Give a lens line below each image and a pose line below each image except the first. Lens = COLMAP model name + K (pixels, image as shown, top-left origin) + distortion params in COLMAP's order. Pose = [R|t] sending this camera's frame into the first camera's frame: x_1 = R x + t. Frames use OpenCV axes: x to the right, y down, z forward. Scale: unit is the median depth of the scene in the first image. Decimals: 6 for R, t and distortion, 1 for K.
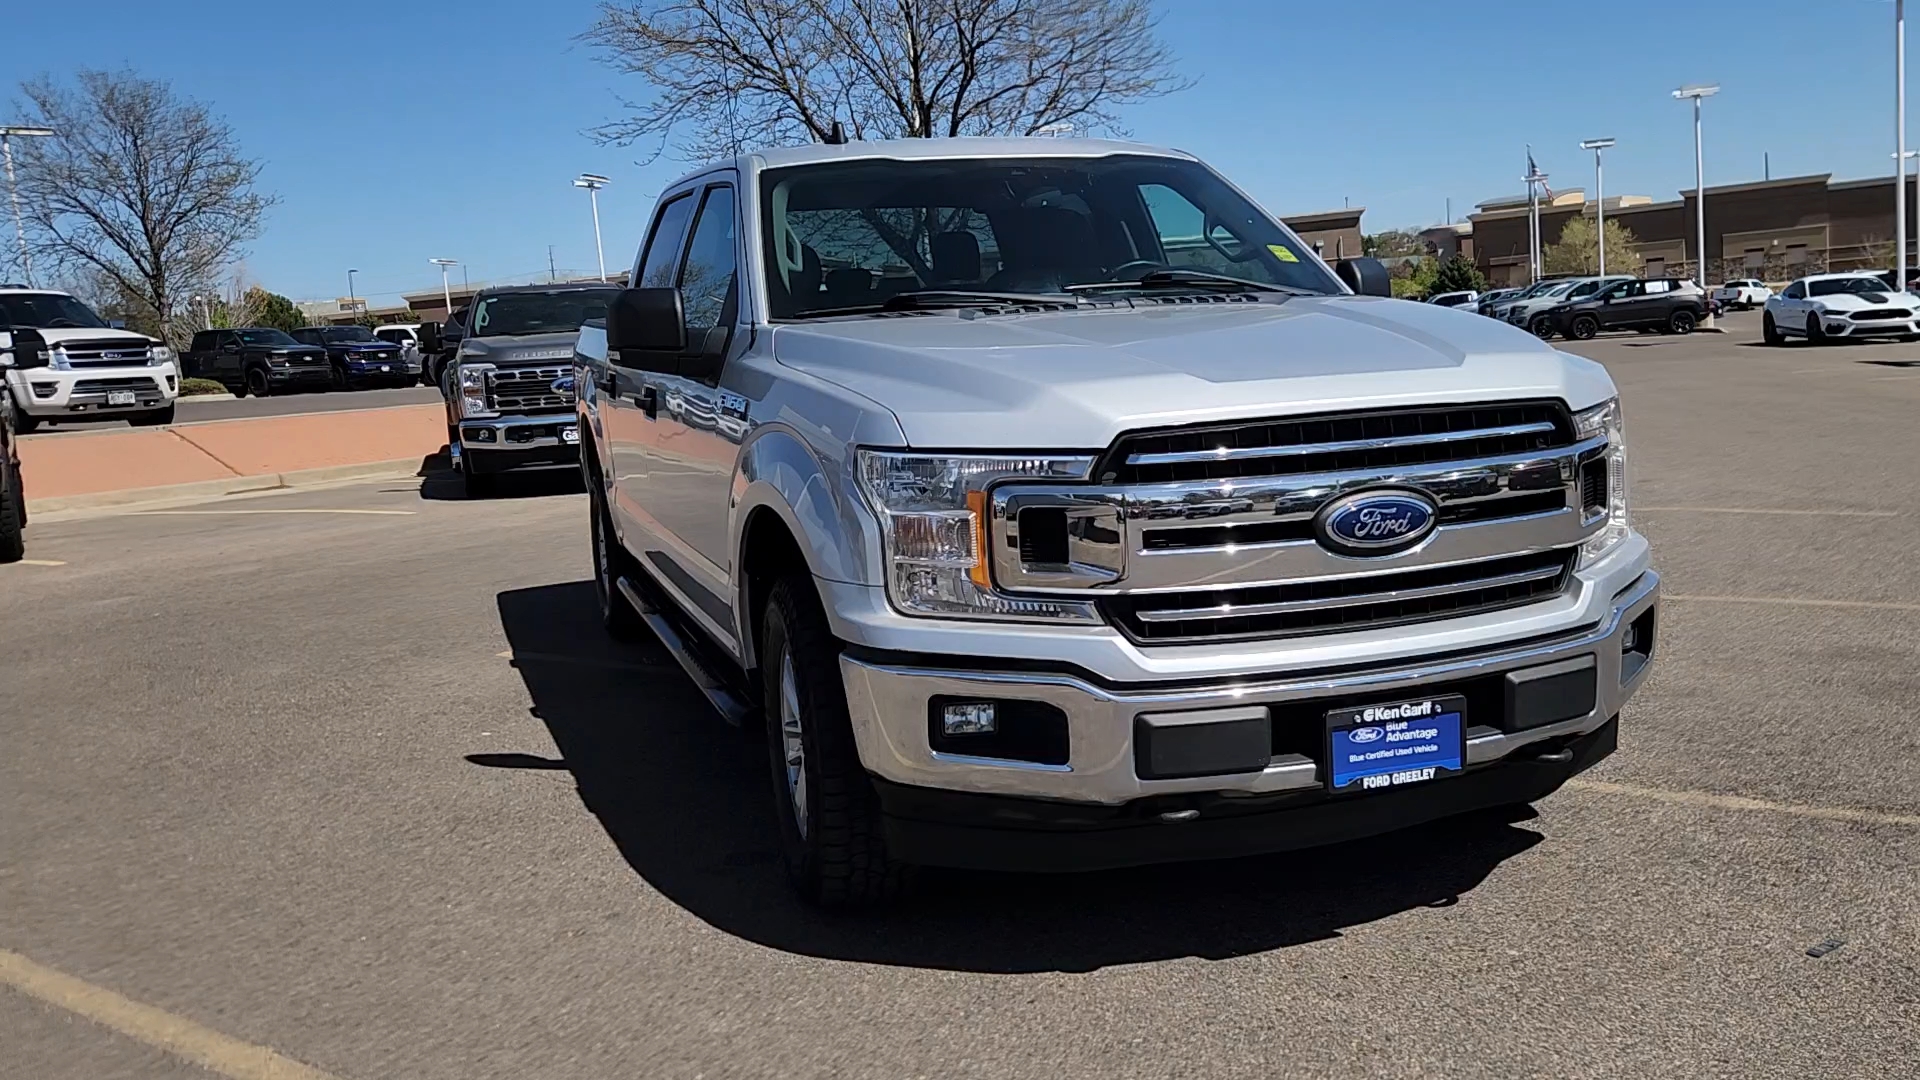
lens RADIAL K [[1620.6, 0, 945.9], [0, 1620.6, 542.3], [0, 0, 1]] dist [0.039411, -0.026601]
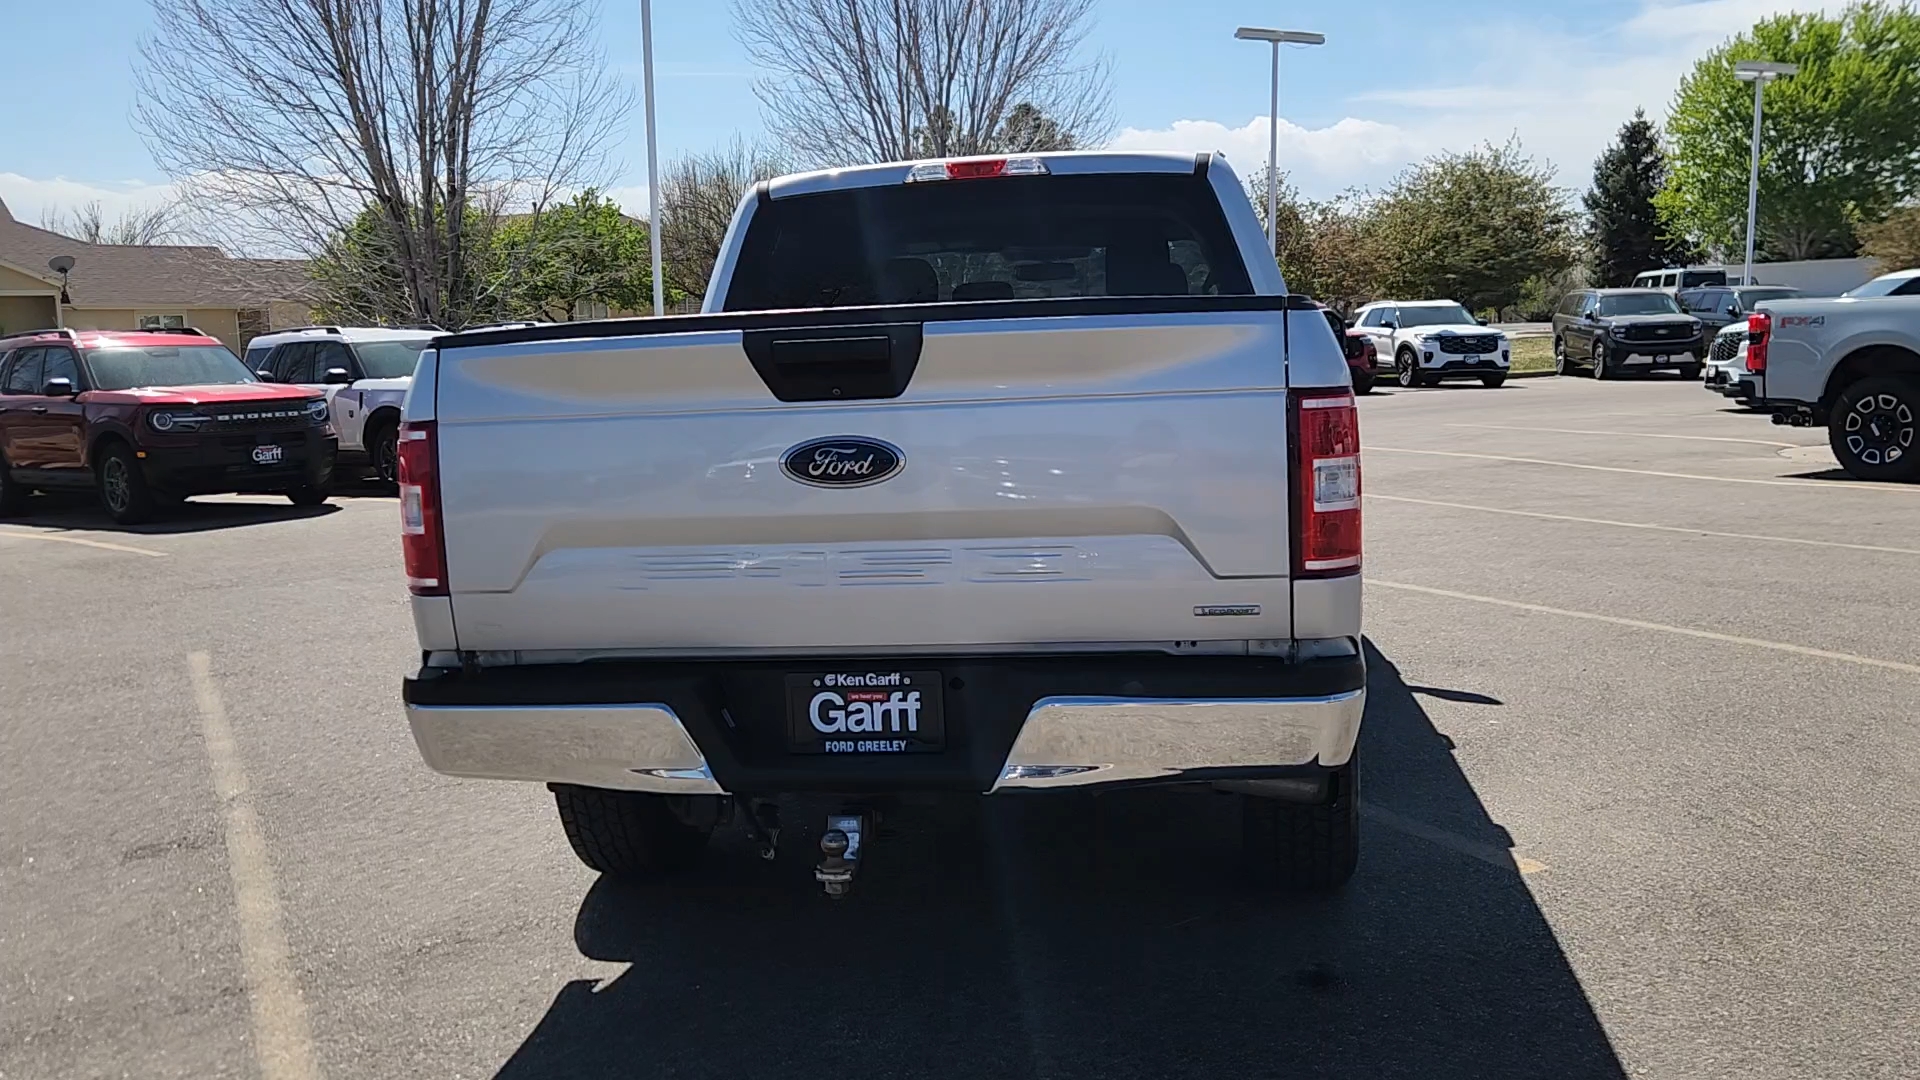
lens RADIAL K [[1620.6, 0, 951.6], [0, 1620.6, 542.9], [0, 0, 1]] dist [0.039411, -0.026601]
pose [[-0.880644, 0.032544, 0.472660, -0.671702], [0.148750, 0.966184, 0.210622, -0.360176], [-0.449822, 0.255792, -0.855705, 2.851384]]
